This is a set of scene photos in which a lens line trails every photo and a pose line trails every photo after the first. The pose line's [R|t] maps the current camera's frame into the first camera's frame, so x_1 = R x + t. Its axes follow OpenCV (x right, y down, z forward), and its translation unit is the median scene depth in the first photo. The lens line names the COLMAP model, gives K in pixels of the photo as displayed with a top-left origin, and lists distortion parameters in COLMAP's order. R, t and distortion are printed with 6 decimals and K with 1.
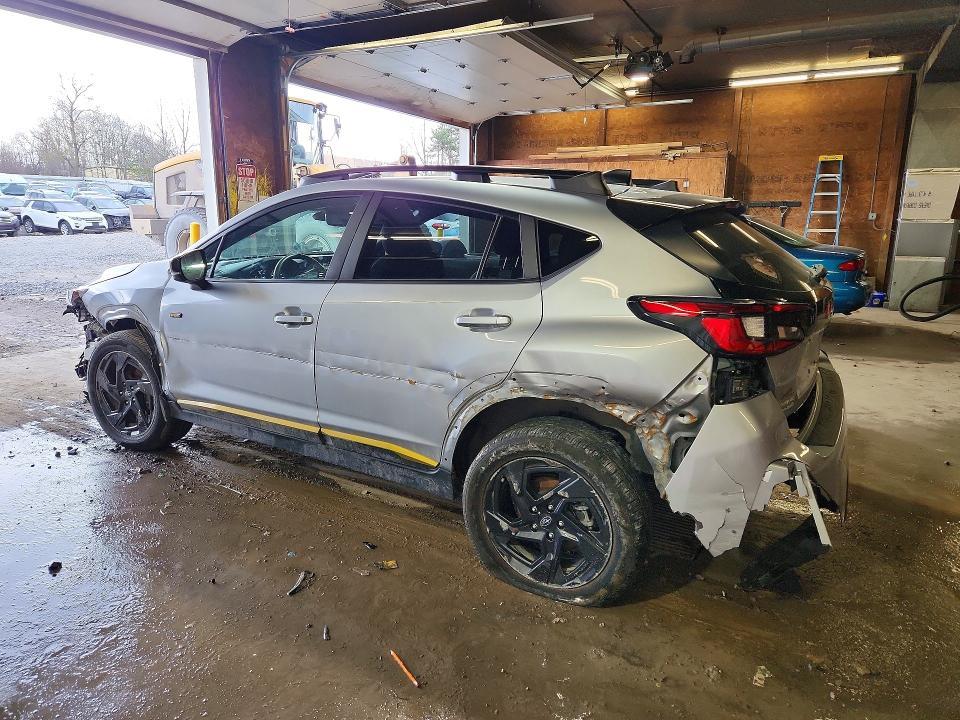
lens RADIAL K [[629.3, 0, 484.0], [0, 629.3, 360.7], [0, 0, 1]] dist [-0.000635, -0.002946]
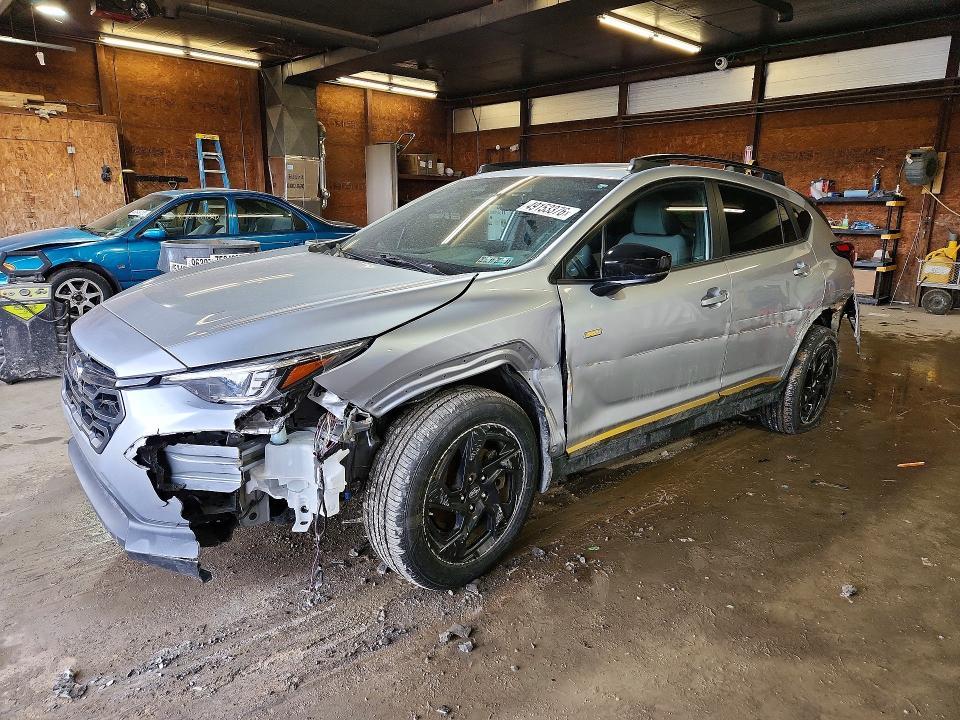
lens RADIAL K [[629.3, 0, 484.0], [0, 629.3, 360.7], [0, 0, 1]] dist [-0.000635, -0.002946]
pose [[0.309399, -0.224615, 0.924024, -0.365350], [0.186181, 0.967206, 0.172772, -0.056988], [-0.932528, 0.118580, 0.341071, 0.258857]]
